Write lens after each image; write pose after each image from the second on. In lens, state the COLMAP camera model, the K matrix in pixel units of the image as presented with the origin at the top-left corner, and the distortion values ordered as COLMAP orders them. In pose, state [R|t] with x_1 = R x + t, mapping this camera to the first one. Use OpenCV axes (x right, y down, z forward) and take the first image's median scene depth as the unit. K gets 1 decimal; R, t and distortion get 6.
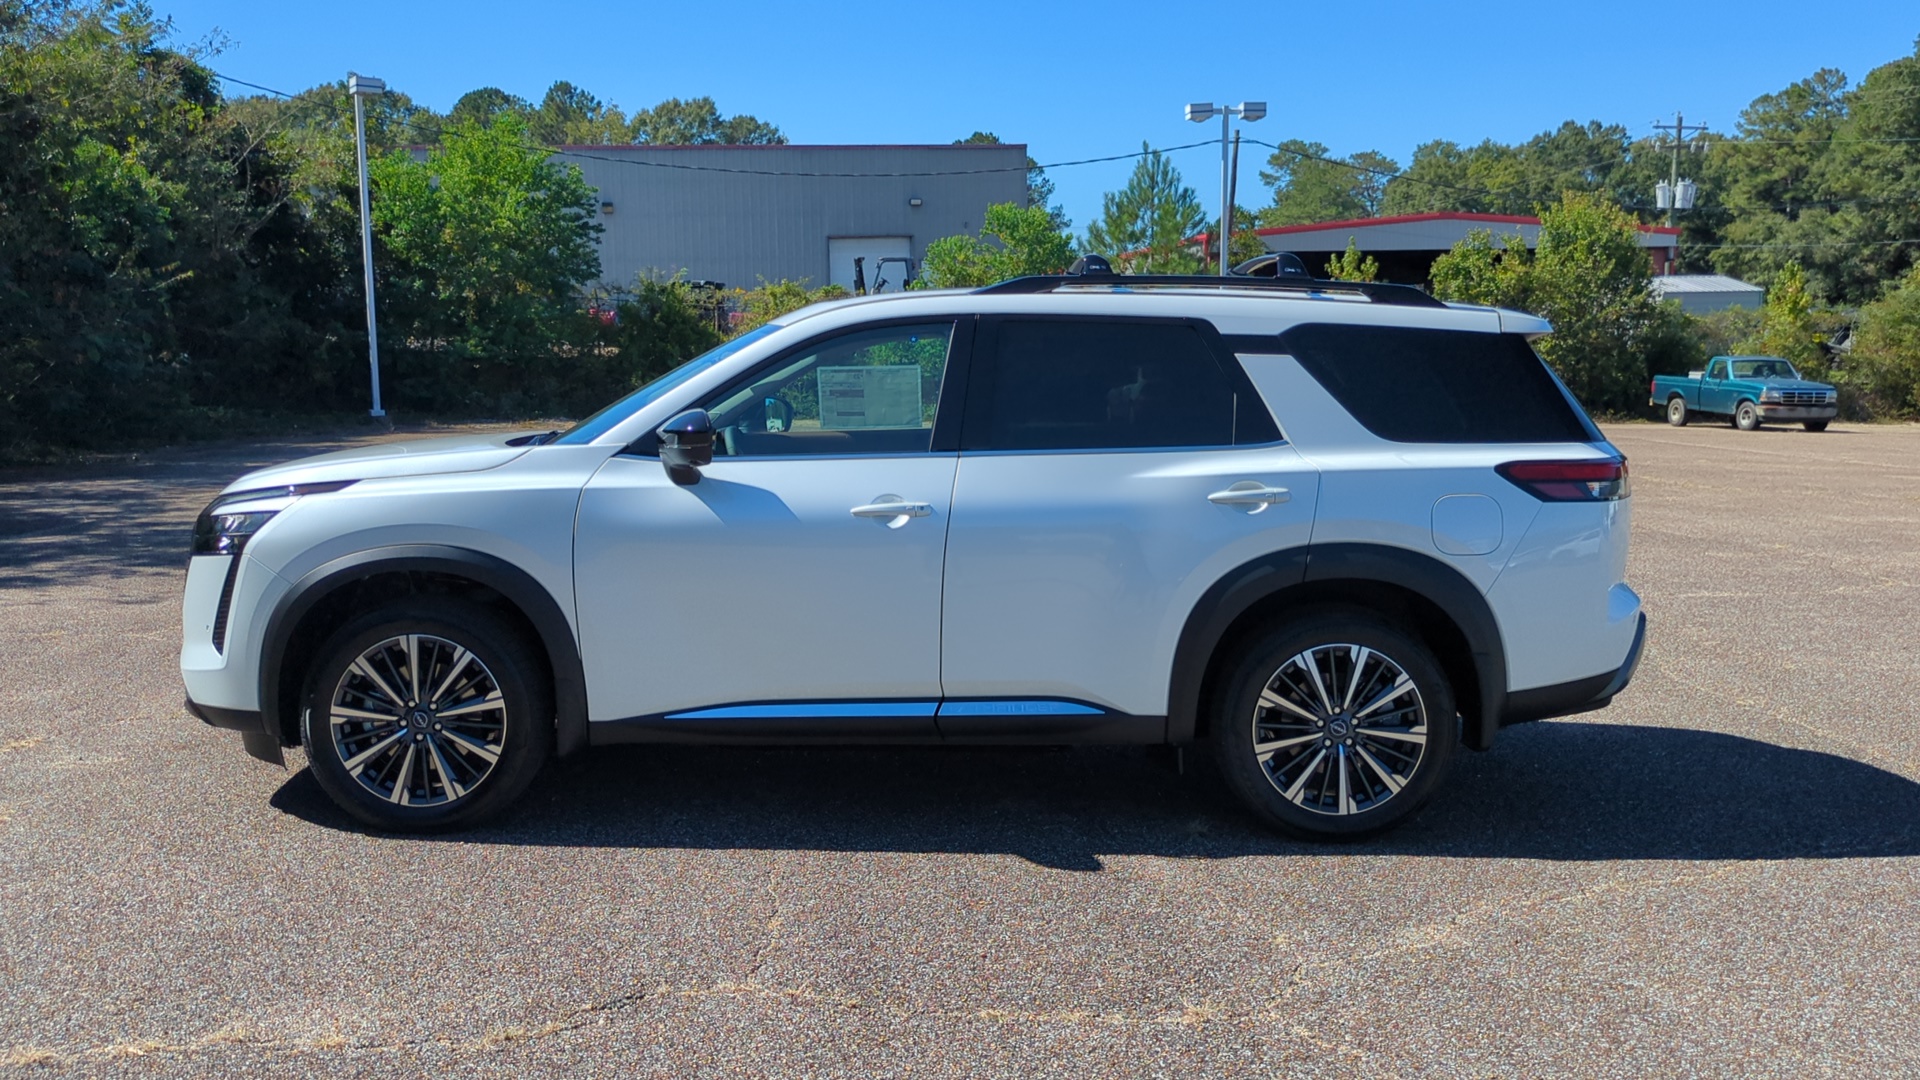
lens RADIAL K [[1642.5, 0, 955.6], [0, 1642.5, 525.0], [0, 0, 1]] dist [0.046901, -0.073028]
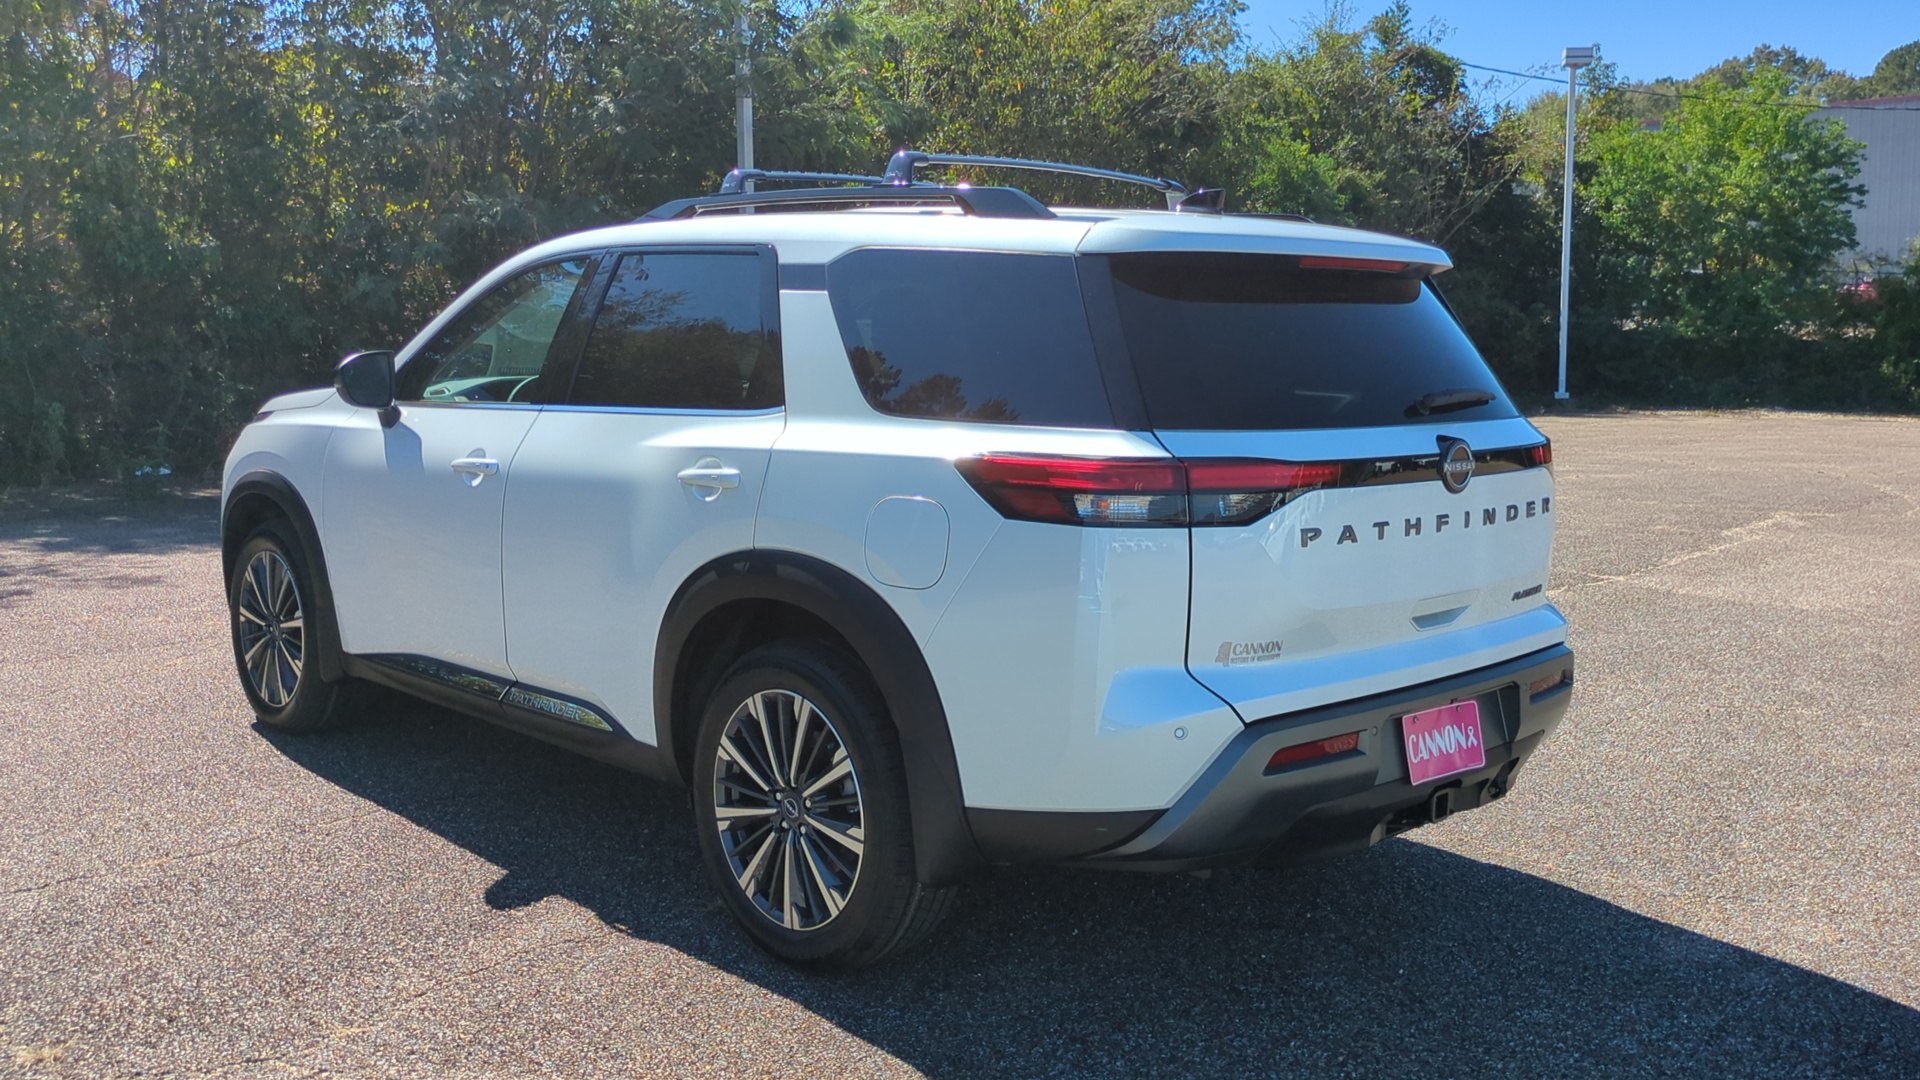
lens RADIAL K [[1642.5, 0, 955.6], [0, 1642.5, 525.0], [0, 0, 1]] dist [0.046901, -0.073028]
pose [[0.692119, 0.087294, -0.716486, 0.094713], [-0.081275, 0.995772, 0.042810, -0.004377], [0.717193, 0.028603, 0.696287, 0.065777]]
